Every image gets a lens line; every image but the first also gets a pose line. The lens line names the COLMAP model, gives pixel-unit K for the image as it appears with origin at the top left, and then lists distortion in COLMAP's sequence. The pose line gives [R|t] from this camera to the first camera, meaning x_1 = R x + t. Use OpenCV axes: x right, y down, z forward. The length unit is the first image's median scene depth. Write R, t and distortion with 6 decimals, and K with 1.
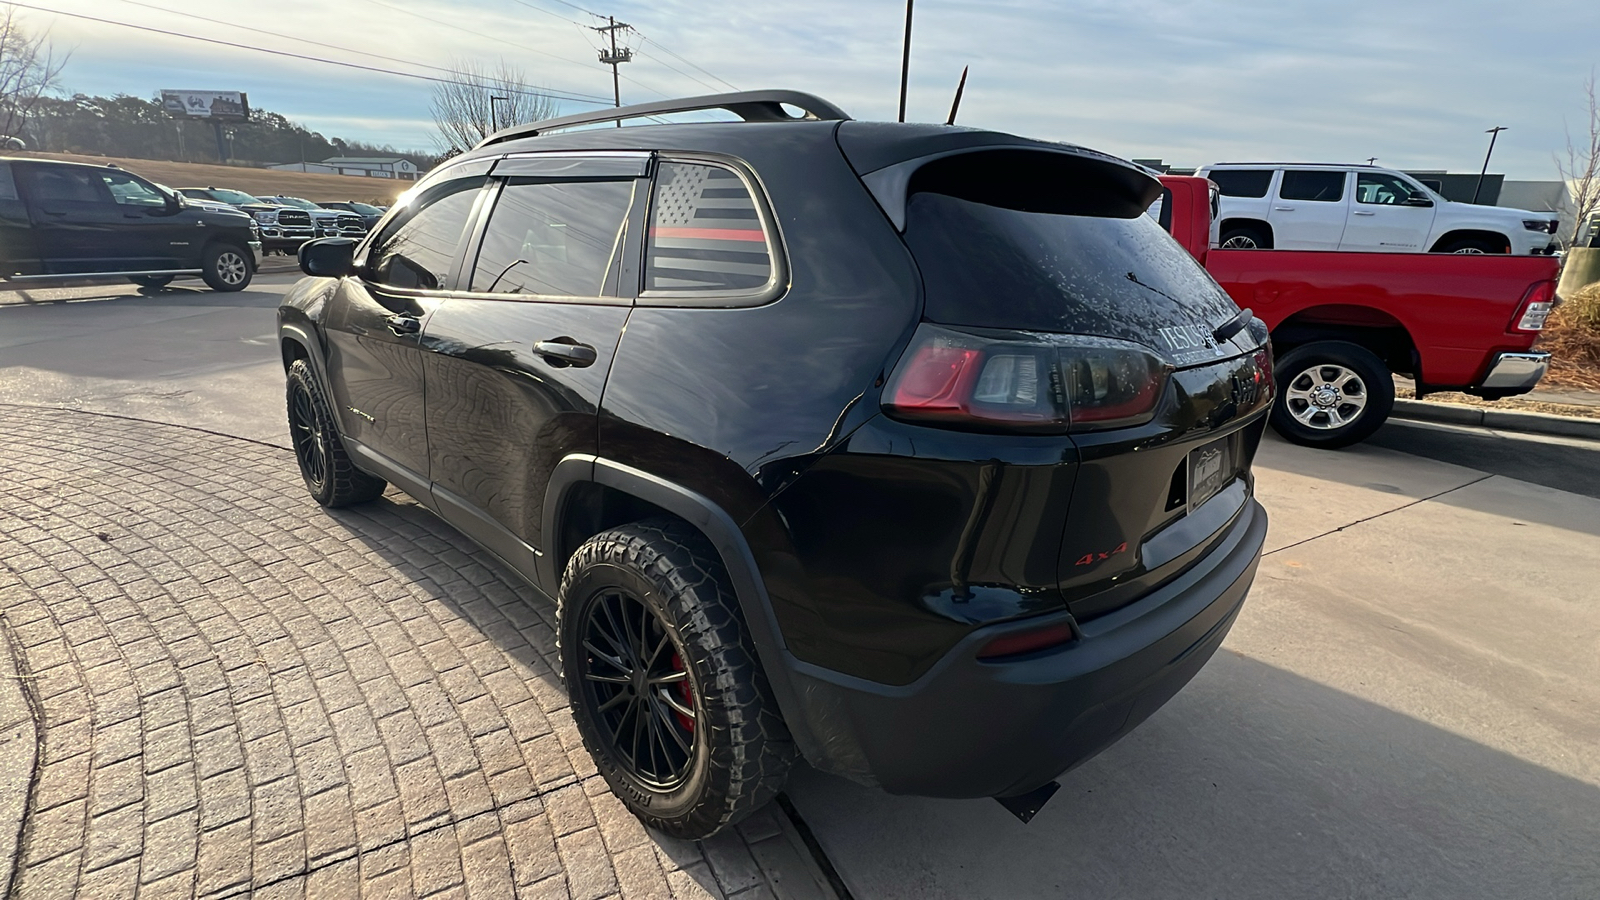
lens RADIAL K [[728.3, 0, 796.6], [0, 728.3, 446.2], [0, 0, 1]] dist [-0.000804, 0.000000]
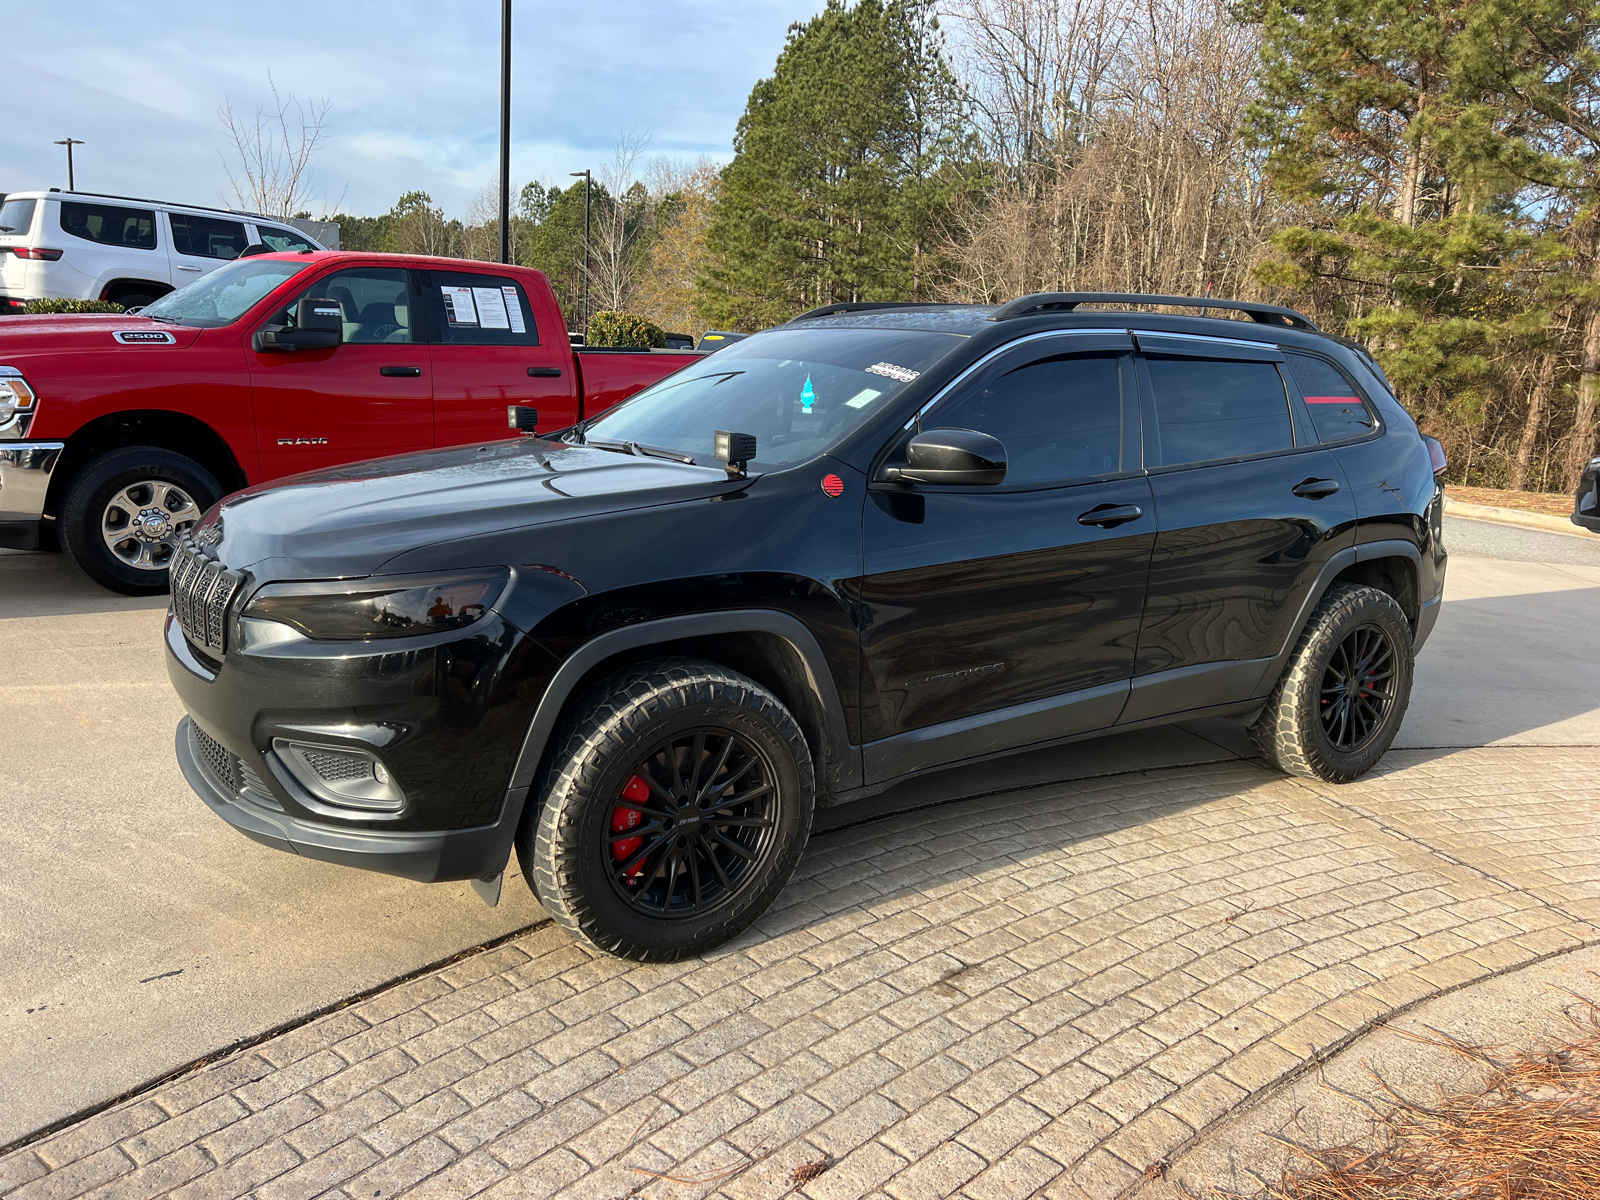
lens RADIAL K [[1199.5, 0, 800.0], [0, 1199.5, 600.0], [0, 0, 1]] dist [0.038477, -0.002751]
pose [[0.214573, -0.230262, 0.949178, -1.817484], [0.242526, 0.953937, 0.176591, -0.375384], [-0.946118, 0.192309, 0.260533, 0.891420]]
